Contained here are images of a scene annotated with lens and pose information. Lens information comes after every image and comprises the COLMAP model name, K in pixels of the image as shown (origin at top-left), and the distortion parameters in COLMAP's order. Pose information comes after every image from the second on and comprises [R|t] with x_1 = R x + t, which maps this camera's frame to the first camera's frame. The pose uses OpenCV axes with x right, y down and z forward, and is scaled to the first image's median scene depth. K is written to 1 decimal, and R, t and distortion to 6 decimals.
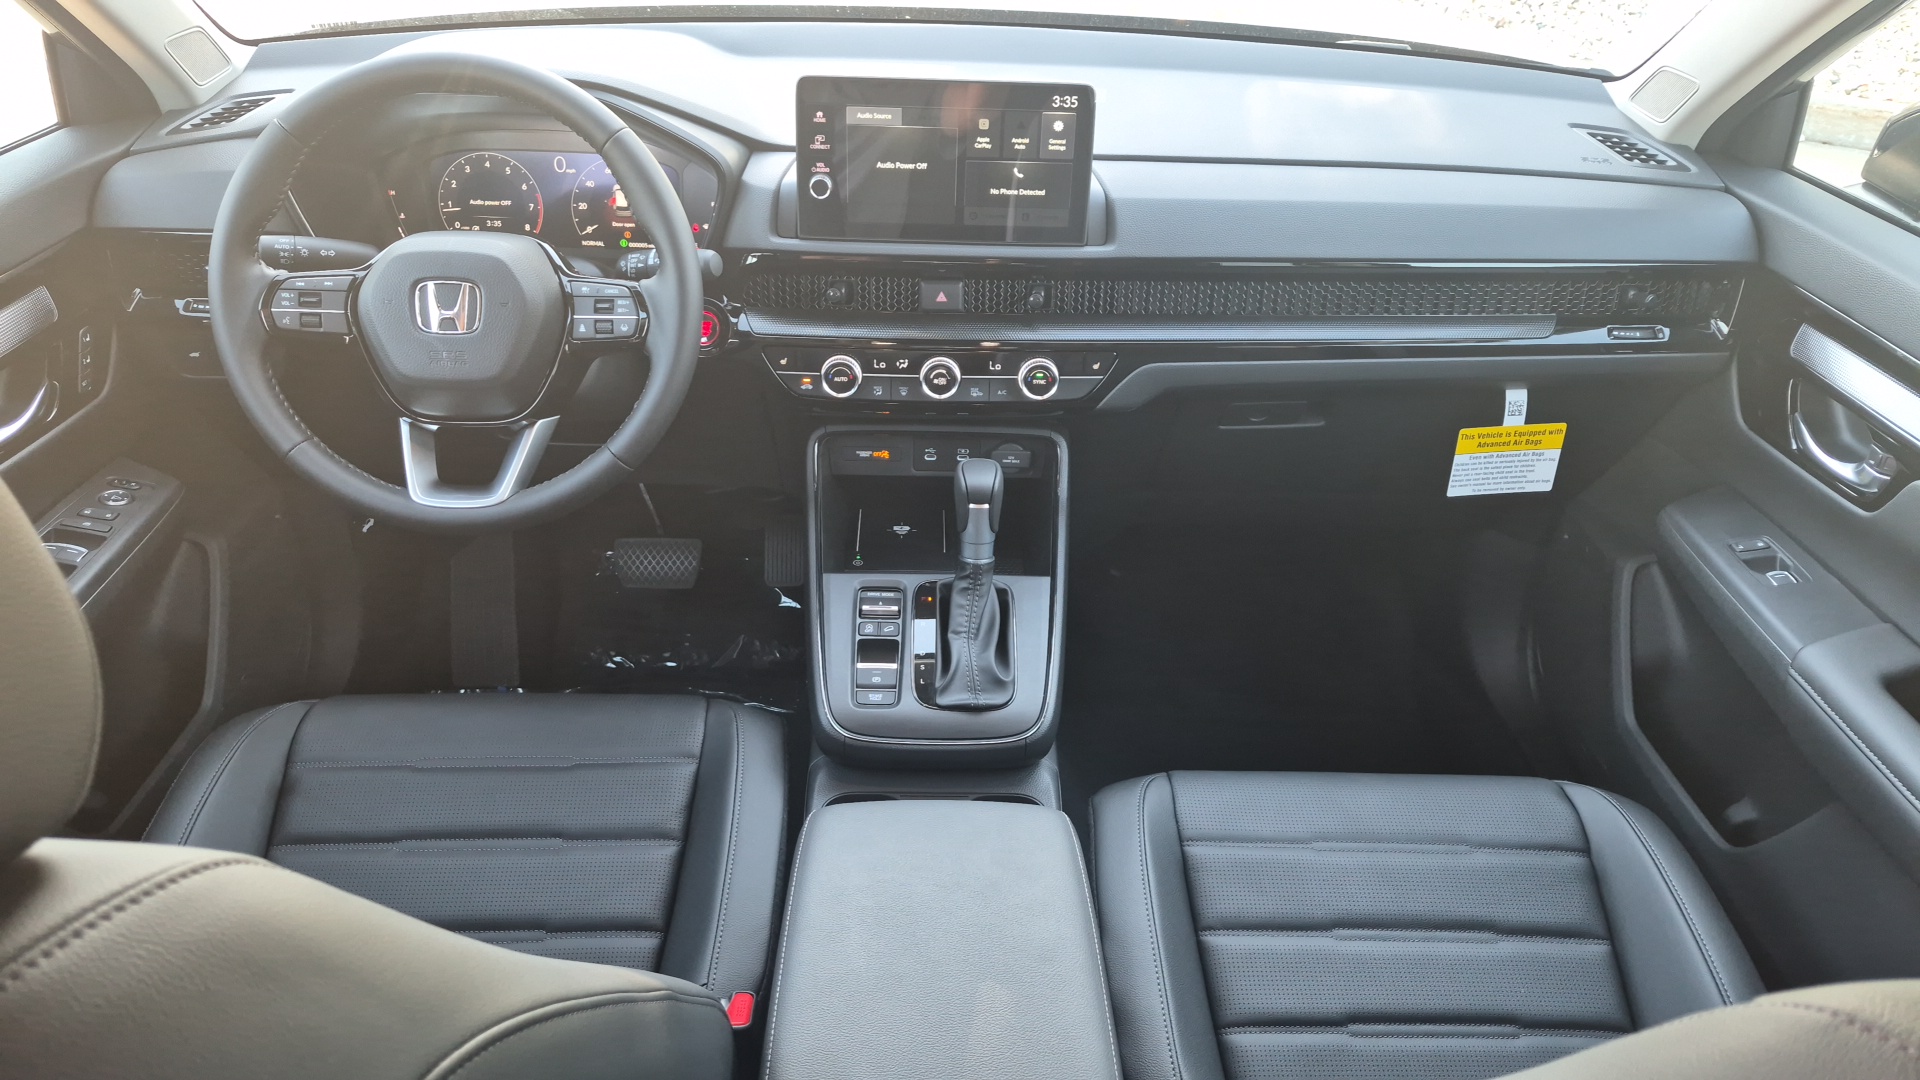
lens RADIAL K [[1295.5, 0, 960.0], [0, 1295.5, 540.0], [0, 0, 1]] dist [0.069424, -0.002492]
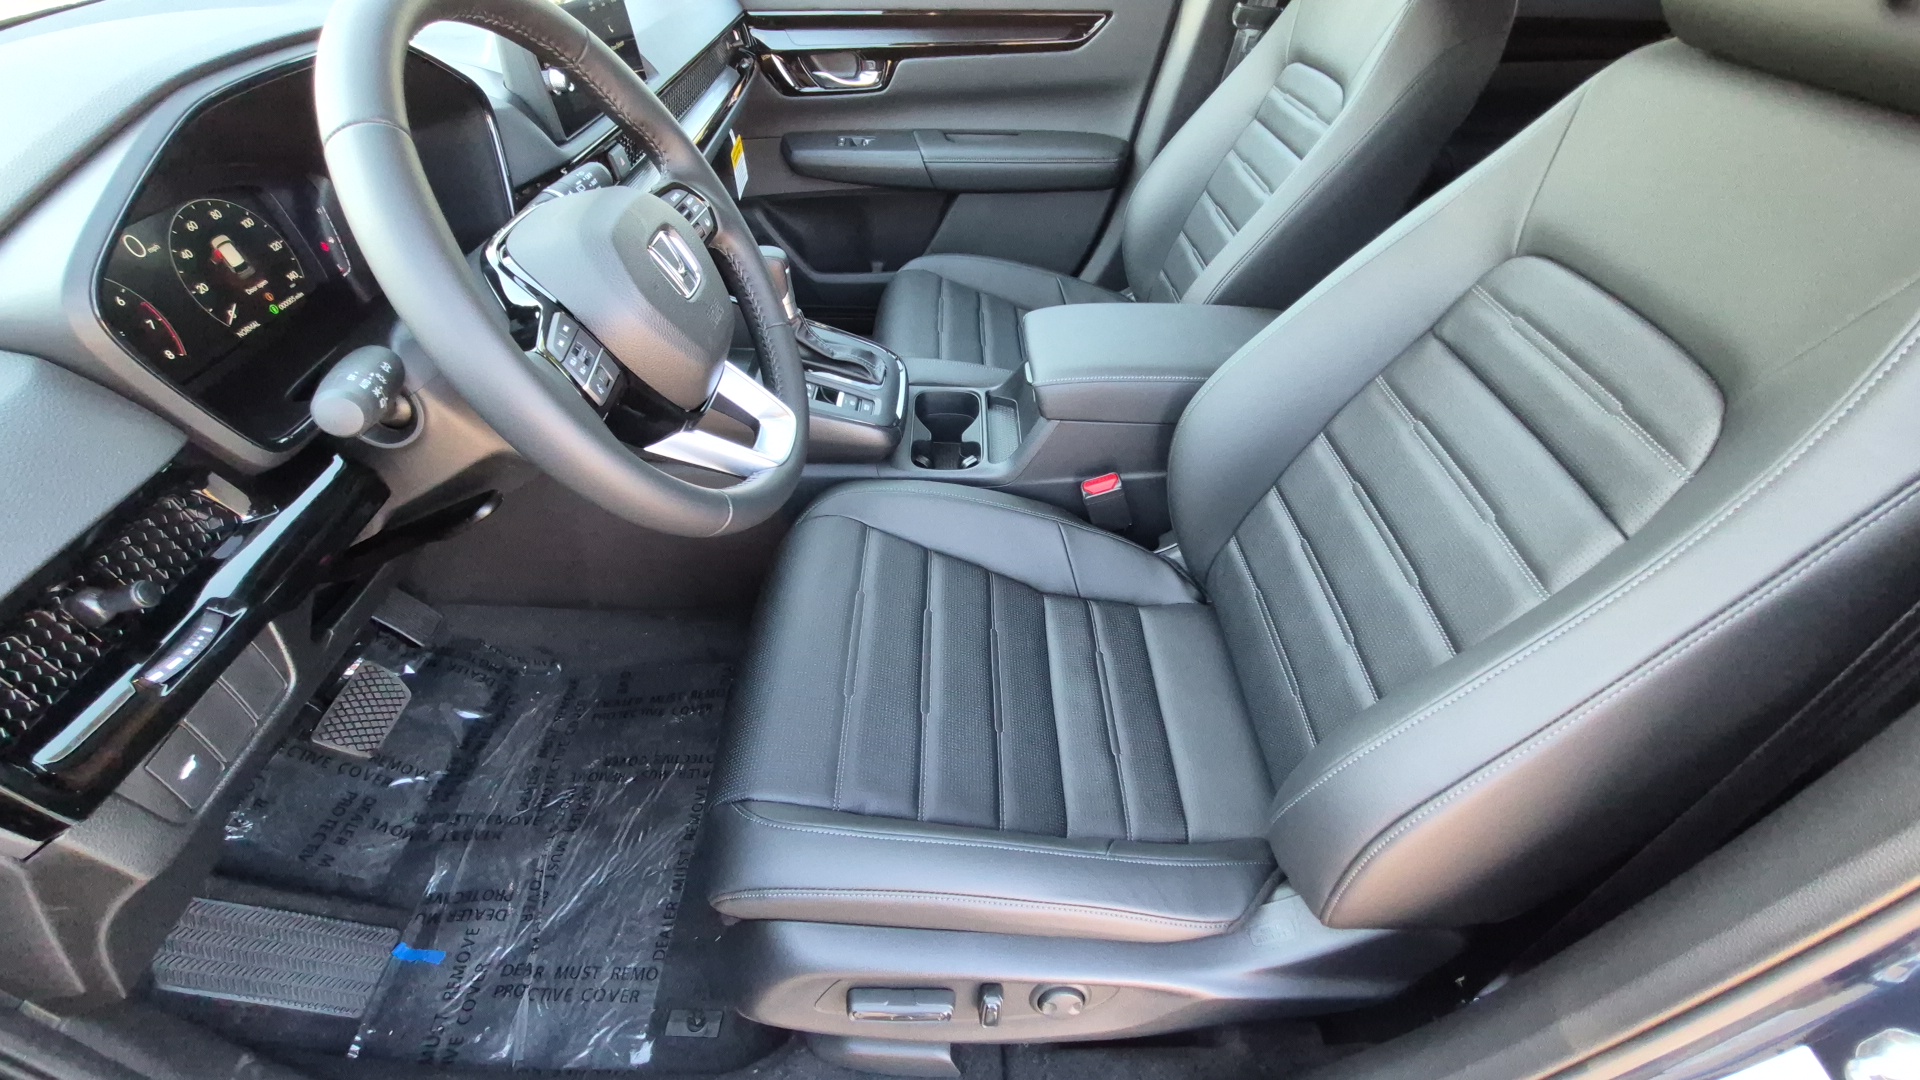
lens RADIAL K [[799.9, 0, 965.6], [0, 799.9, 527.0], [0, 0, 1]] dist [-0.003706, -0.000512]
pose [[0.029239, -0.677518, 0.734925, -0.758909], [0.514563, 0.640538, 0.570031, -0.228923], [-0.856954, 0.361498, 0.367354, 0.595829]]
